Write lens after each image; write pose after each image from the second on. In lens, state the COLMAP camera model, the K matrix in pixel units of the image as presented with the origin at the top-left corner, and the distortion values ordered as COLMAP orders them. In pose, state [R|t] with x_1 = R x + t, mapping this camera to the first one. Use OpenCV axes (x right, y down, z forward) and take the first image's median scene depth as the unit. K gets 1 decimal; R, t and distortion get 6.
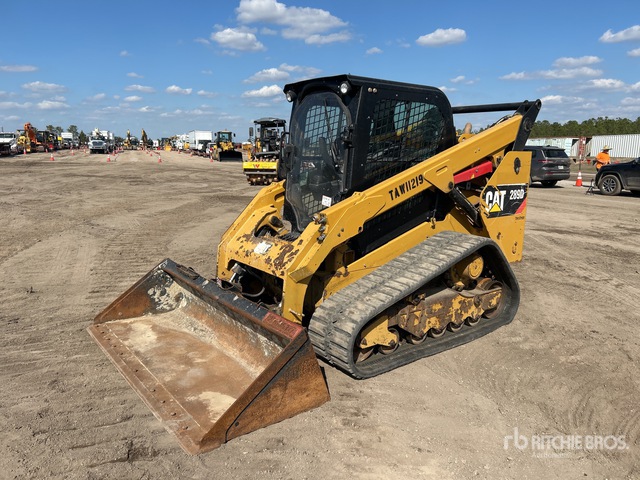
lens RADIAL K [[480.6, 0, 320.9], [0, 480.6, 242.8], [0, 0, 1]] dist [0.053626, -0.008553]
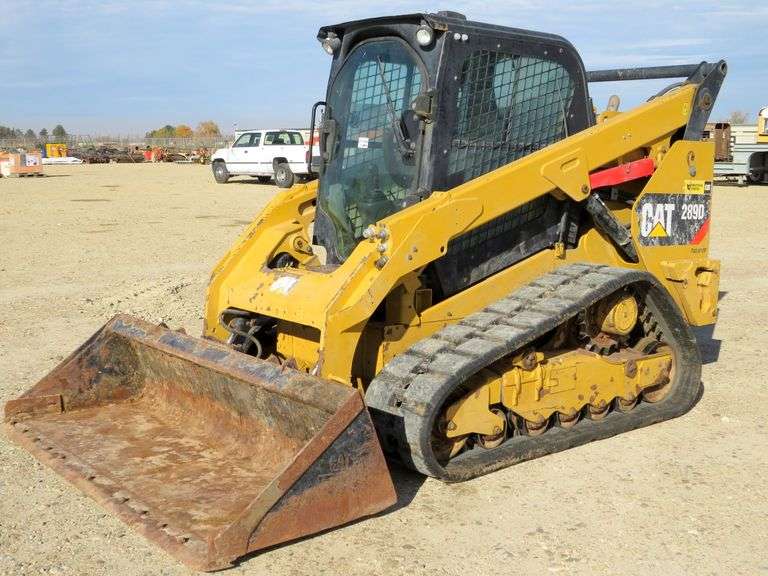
lens RADIAL K [[972.3, 0, 389.3], [0, 972.3, 292.7], [0, 0, 1]] dist [-0.029868, 0.000000]
pose [[0.999108, 0.009101, 0.041238, -0.034413], [-0.006572, 0.998114, -0.061032, 0.090210], [-0.041716, 0.060707, 0.997284, -0.228984]]
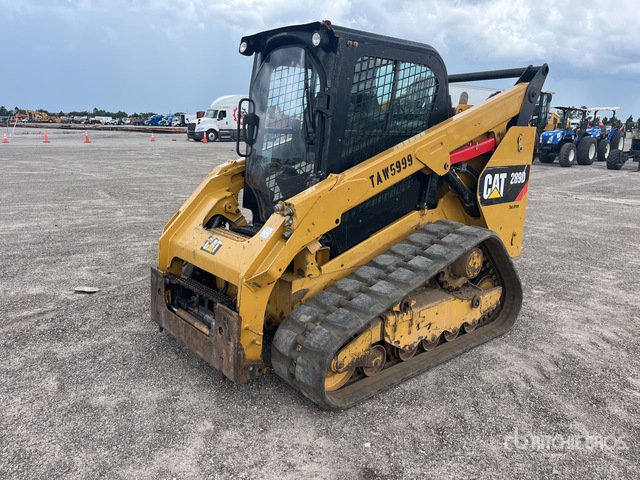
lens RADIAL K [[480.6, 0, 330.3], [0, 480.6, 243.3], [0, 0, 1]] dist [0.053626, -0.008553]
pose [[0.997494, -0.002630, 0.070696, 0.012465], [-0.000399, 0.999084, 0.042789, -0.022471], [-0.070744, -0.042710, 0.996580, 0.180519]]
